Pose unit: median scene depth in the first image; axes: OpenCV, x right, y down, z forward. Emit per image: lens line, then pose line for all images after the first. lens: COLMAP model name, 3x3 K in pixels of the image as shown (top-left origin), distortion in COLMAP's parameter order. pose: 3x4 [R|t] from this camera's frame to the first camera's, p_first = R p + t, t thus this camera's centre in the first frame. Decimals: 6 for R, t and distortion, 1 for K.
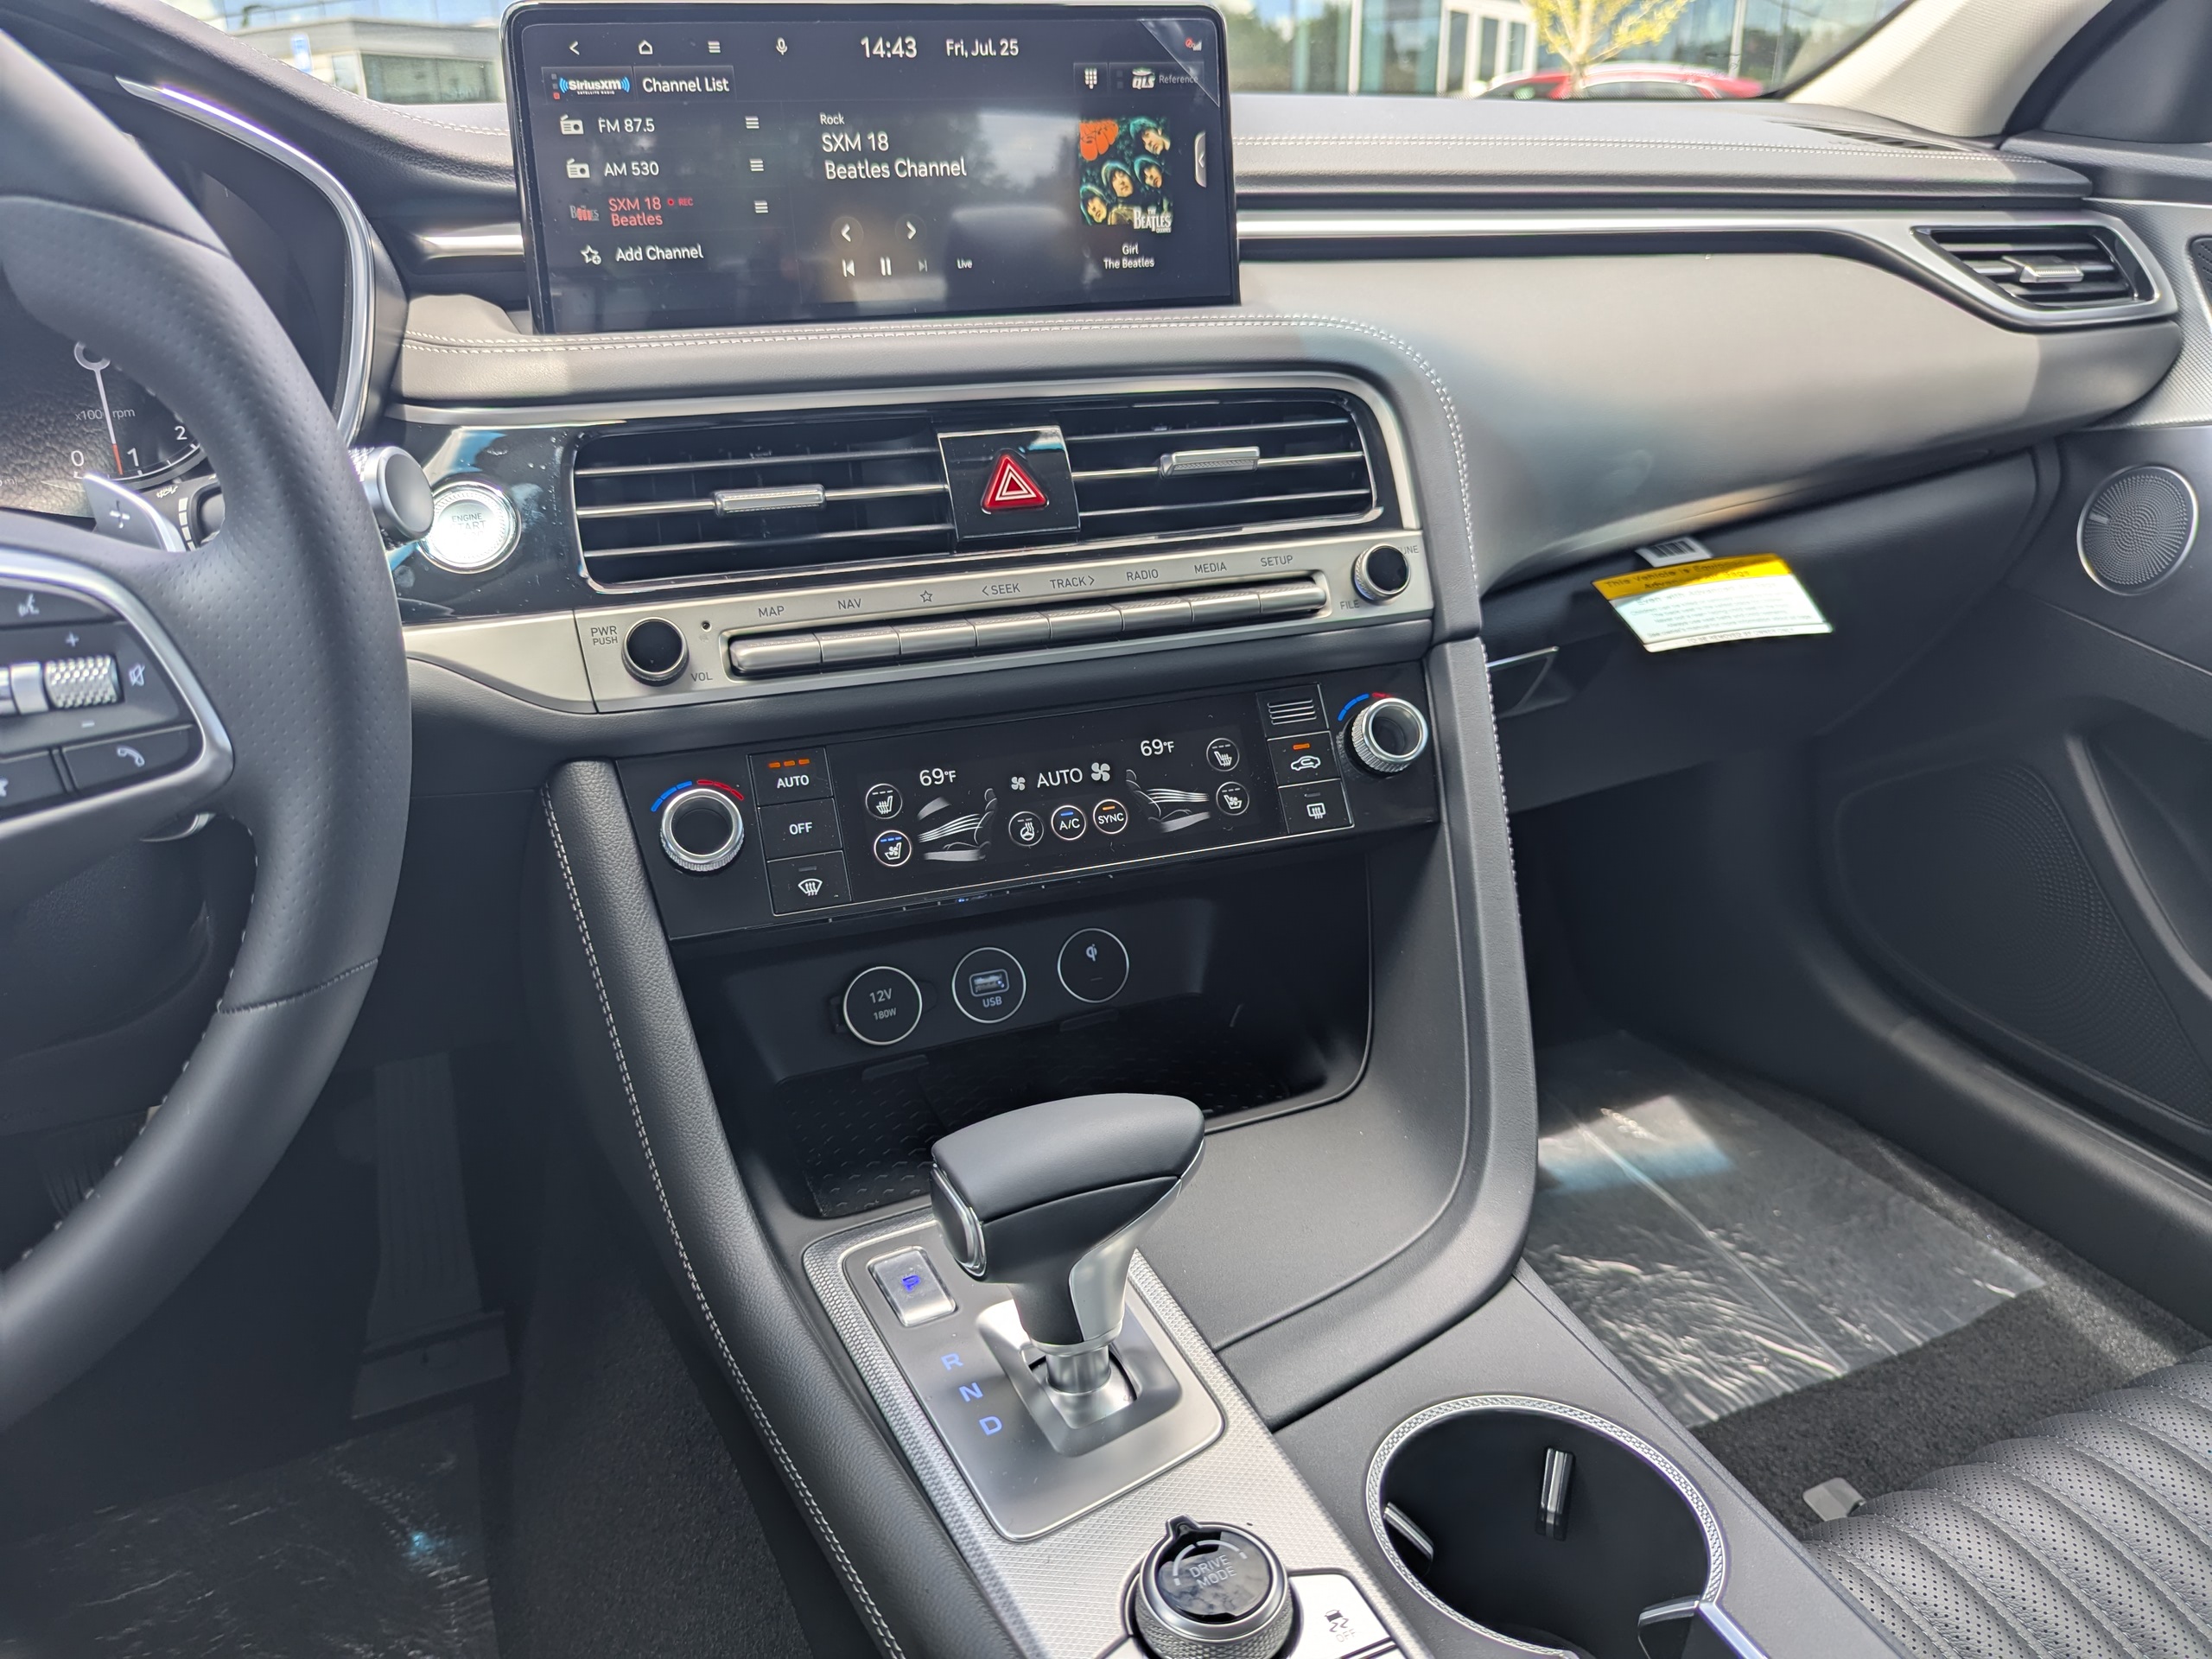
lens RADIAL K [[1601.9, 0, 1086.9], [0, 1601.9, 855.1], [0, 0, 1]] dist [0.013697, -0.009675]
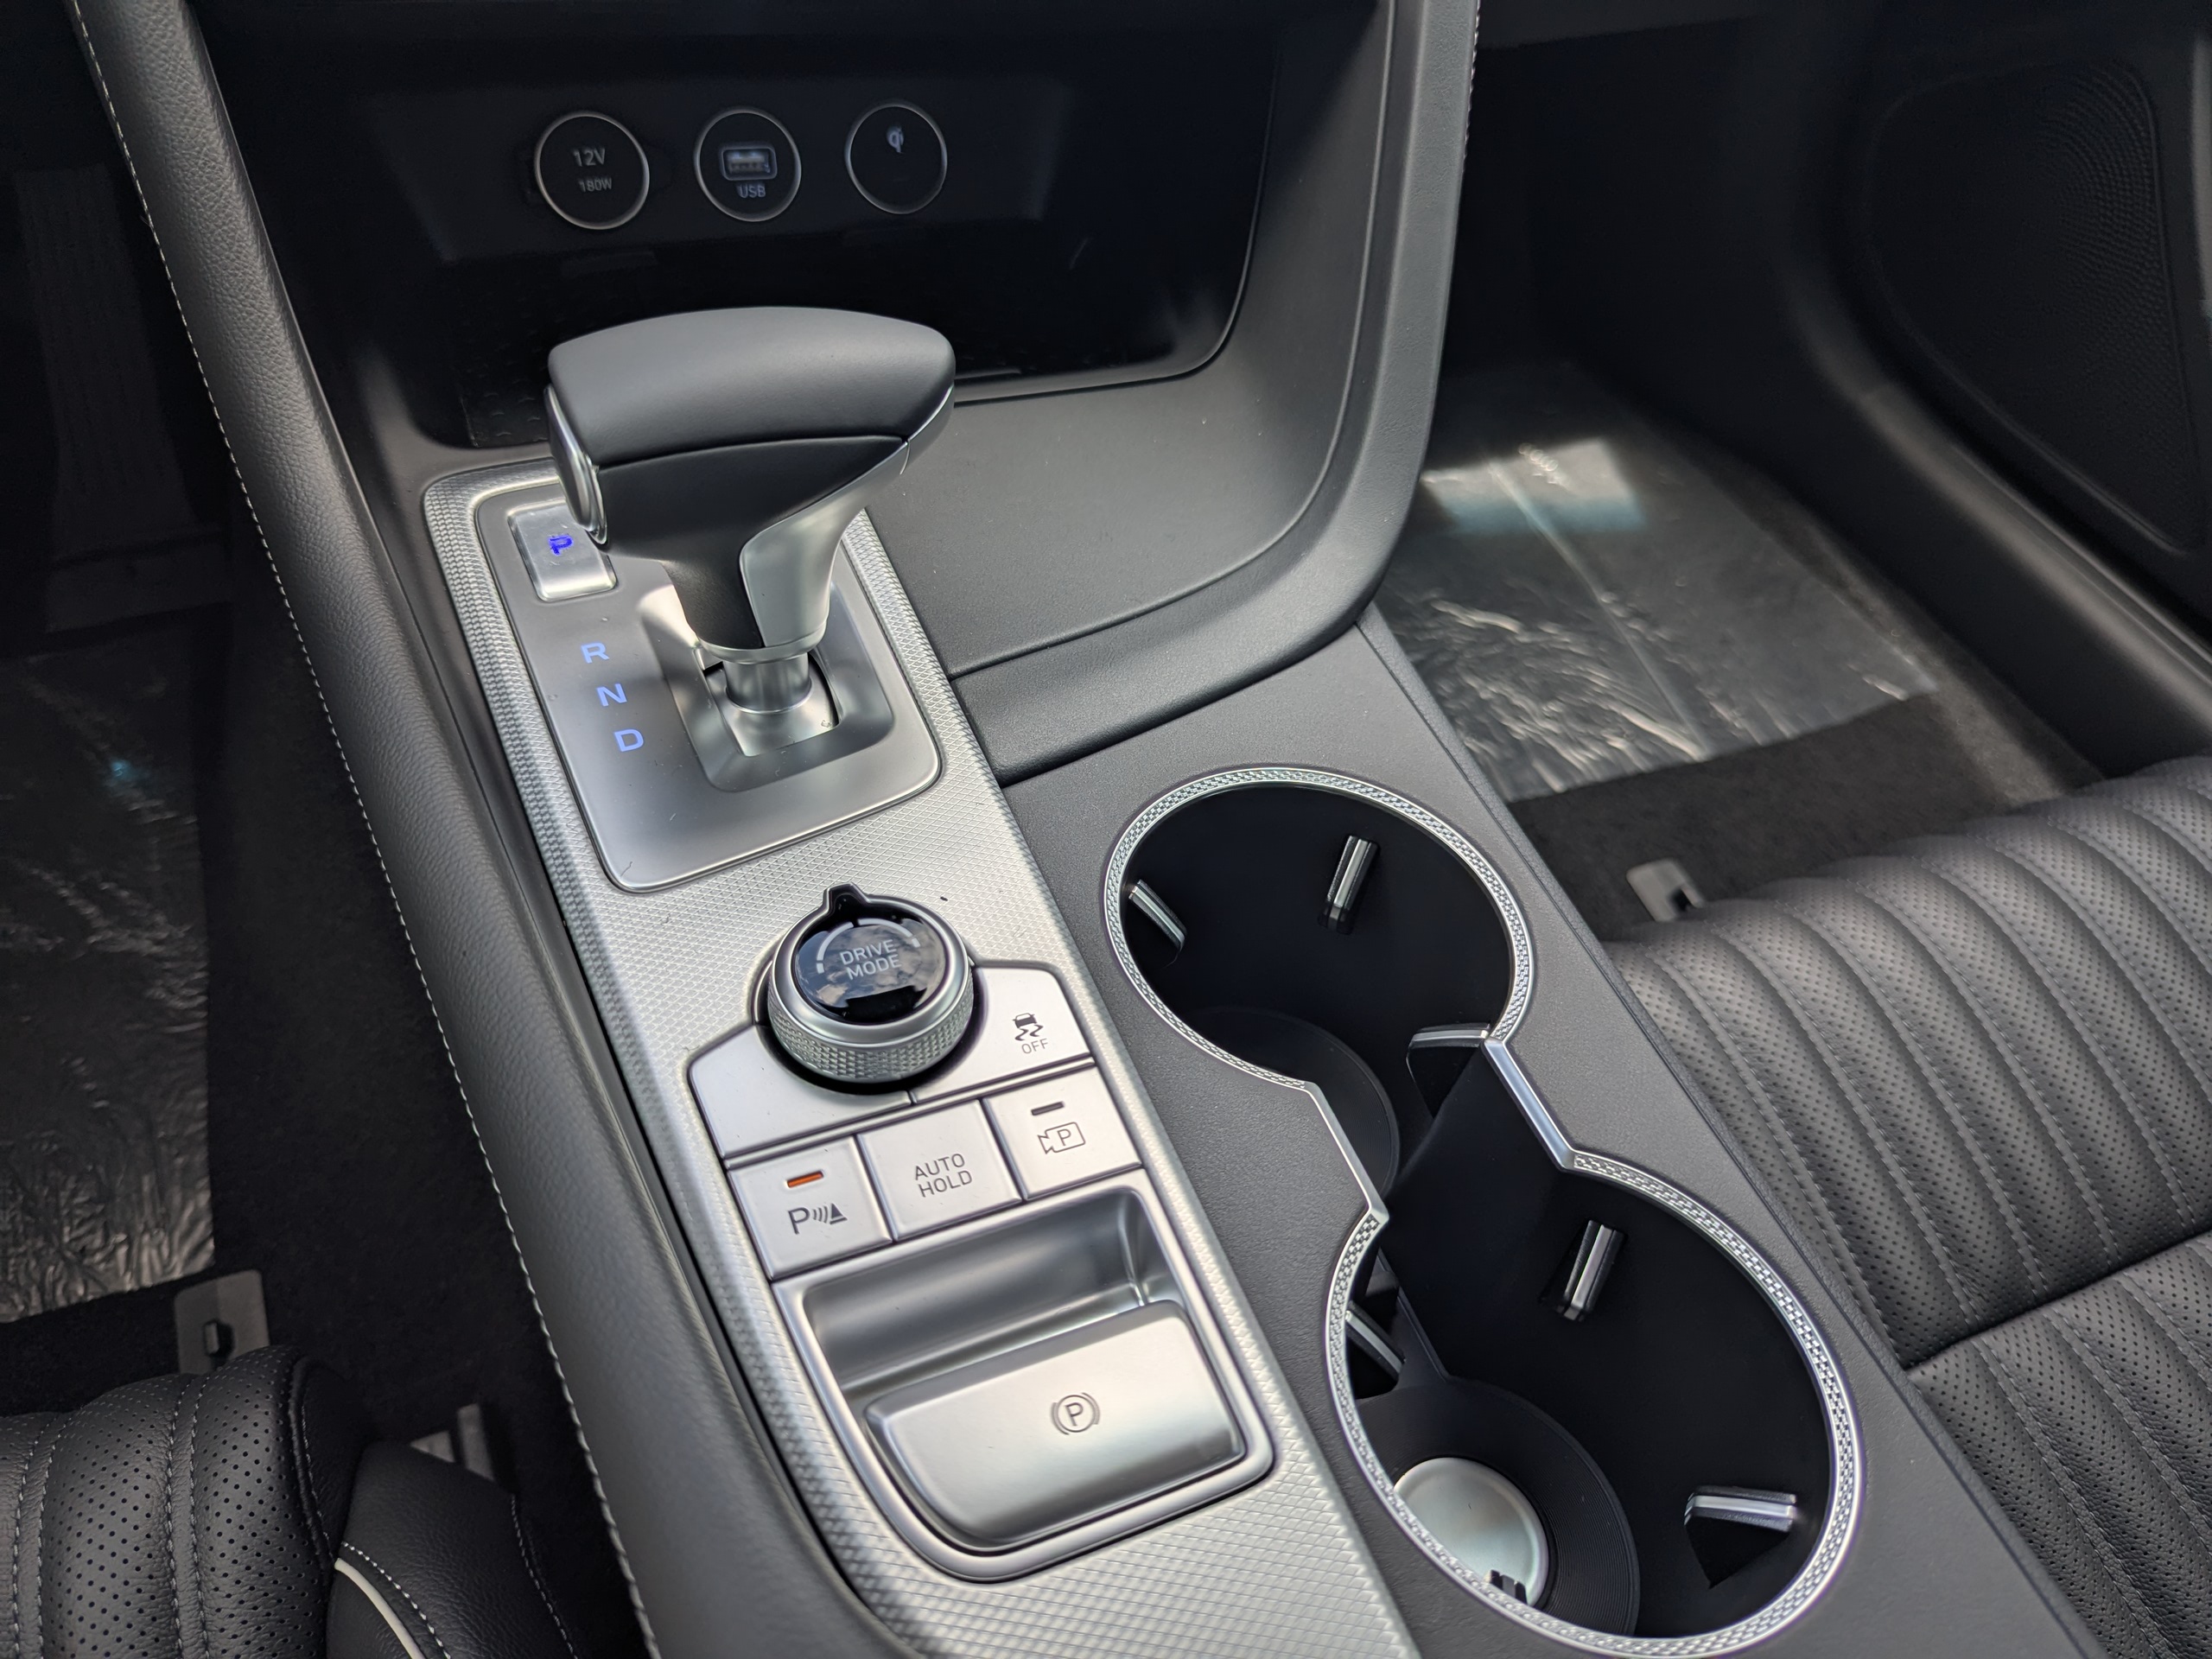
lens RADIAL K [[1601.9, 0, 1086.9], [0, 1601.9, 855.1], [0, 0, 1]] dist [0.013697, -0.009675]
pose [[0.992316, 0.098785, 0.074508, 0.081238], [-0.120846, 0.903068, 0.412145, 0.052164], [-0.026572, -0.417982, 0.908066, 0.223822]]
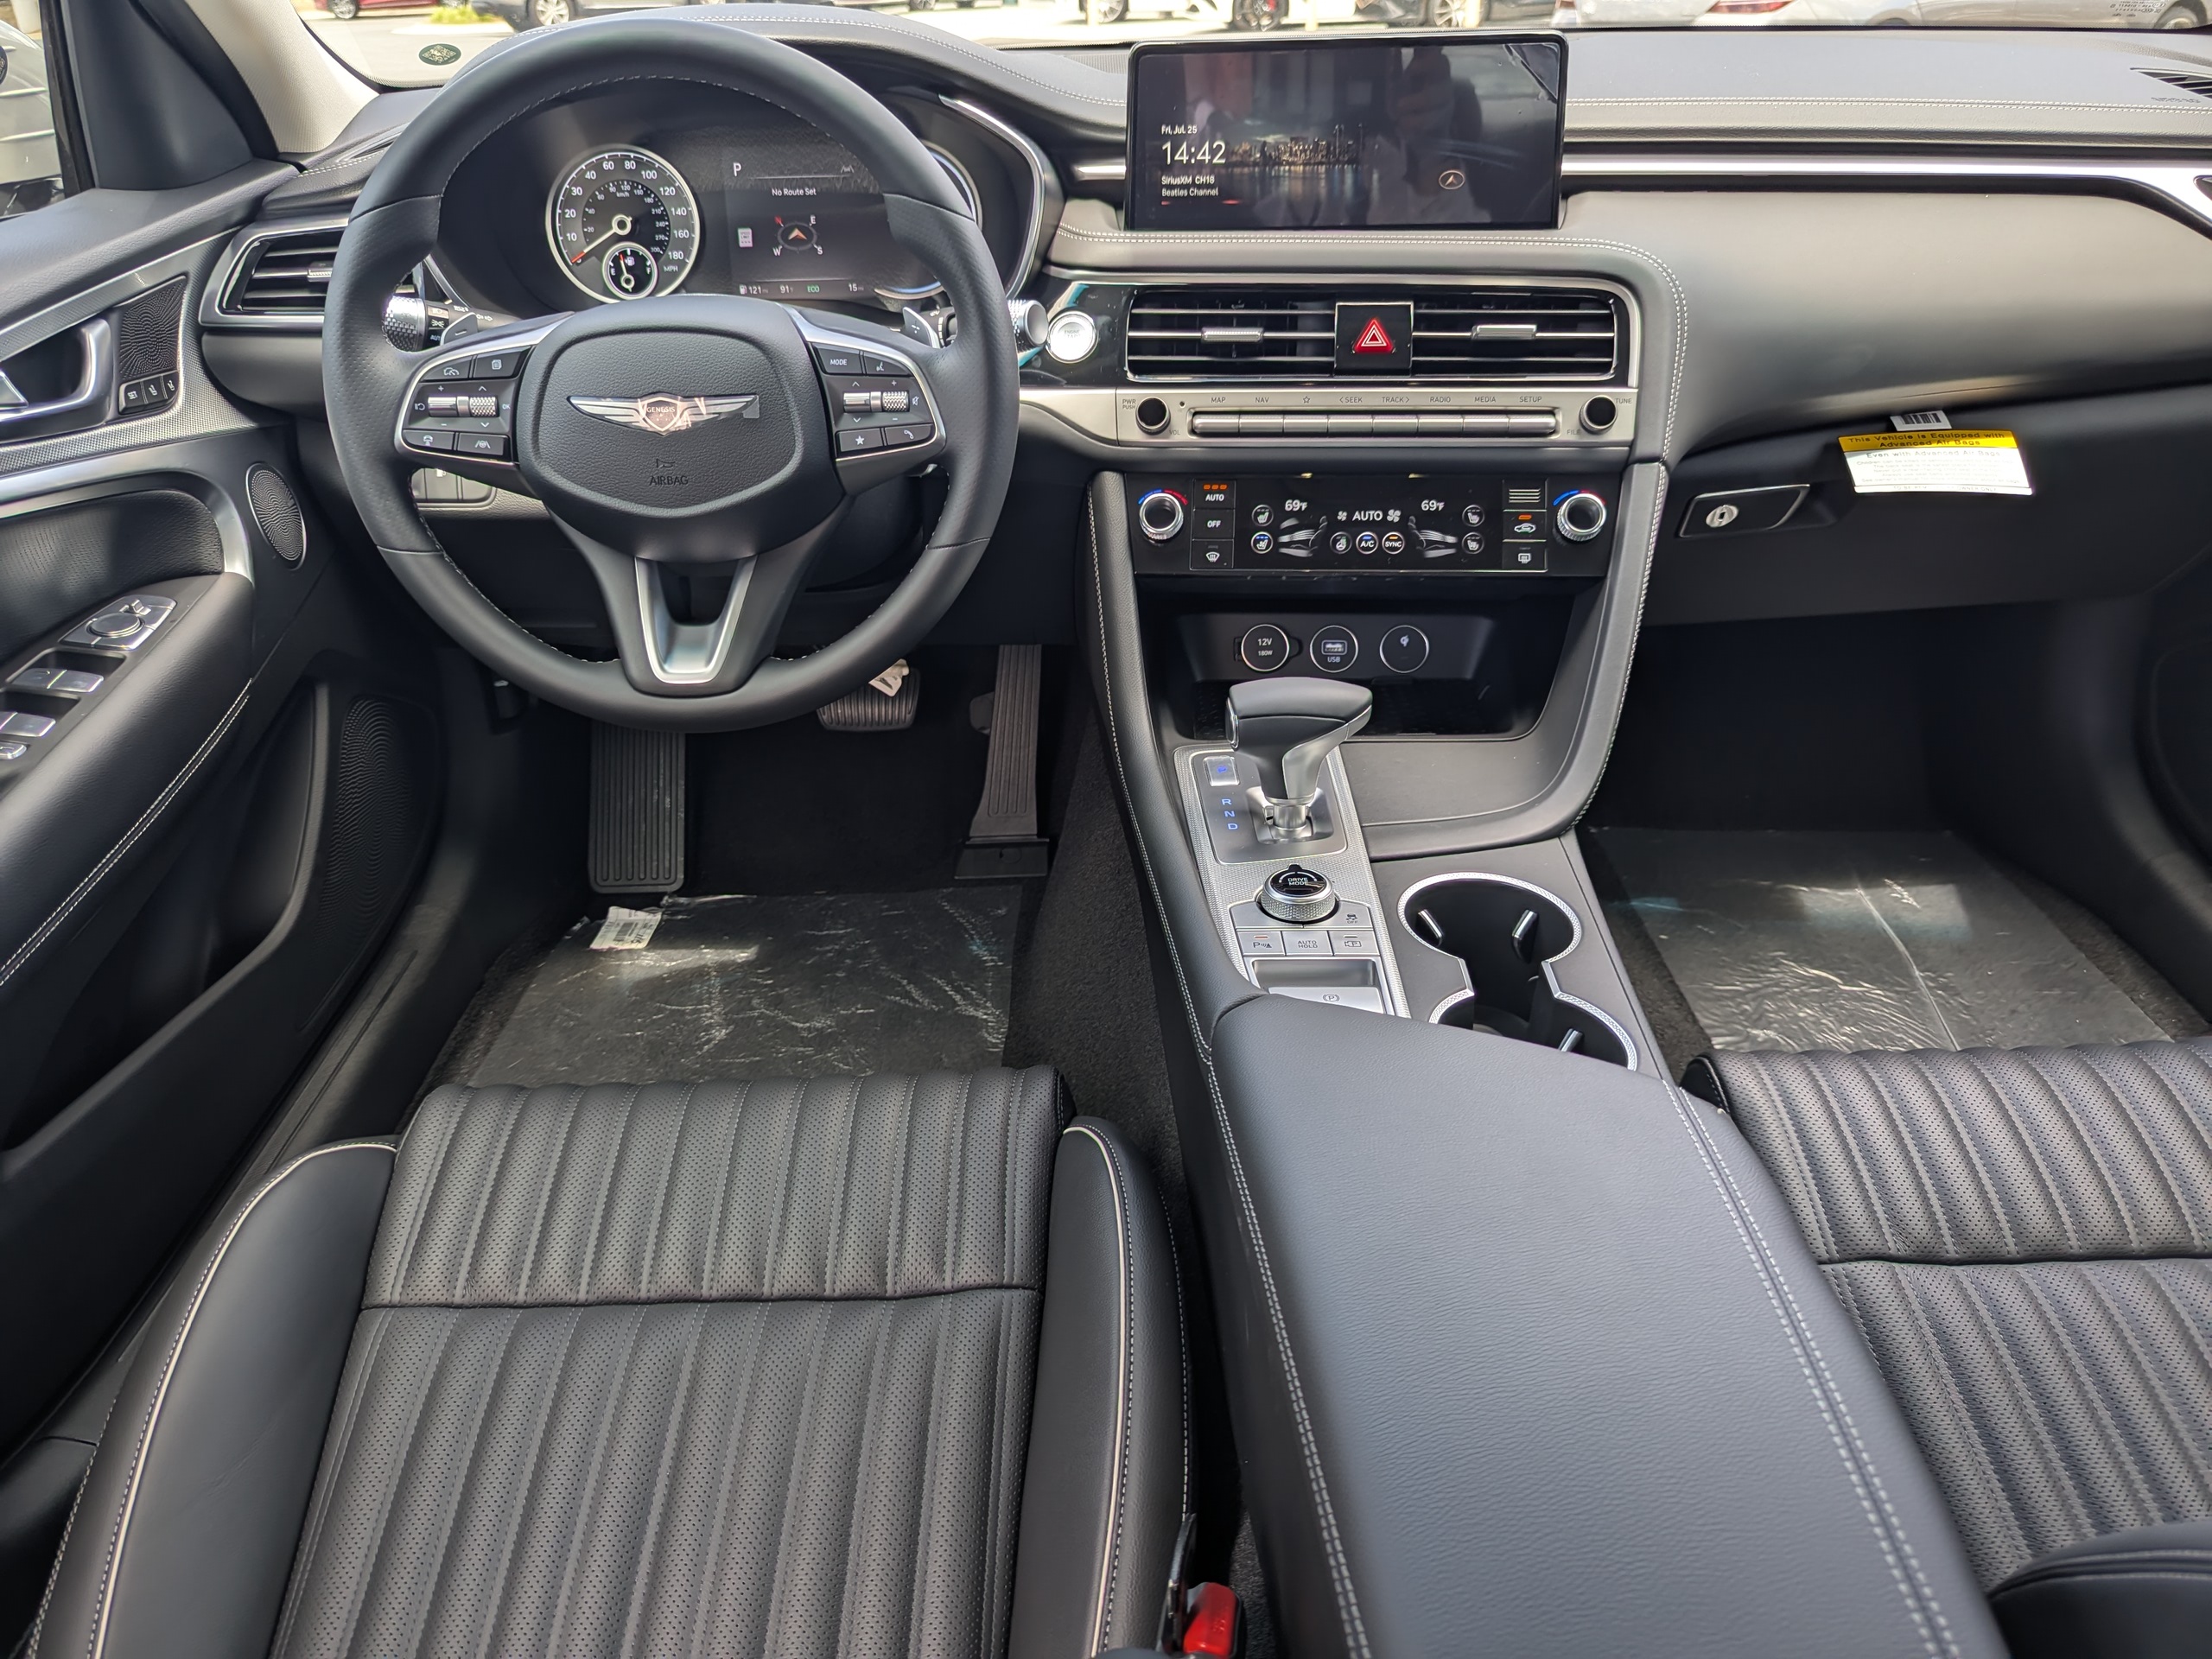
lens RADIAL K [[1668.5, 0, 1112.2], [0, 1668.5, 862.3], [0, 0, 1]] dist [0.031893, -0.005389]
pose [[0.919408, 0.197516, -0.340113, 0.408540], [-0.154652, 0.976651, 0.149113, 0.087952], [0.361624, -0.084497, 0.928487, -0.780314]]
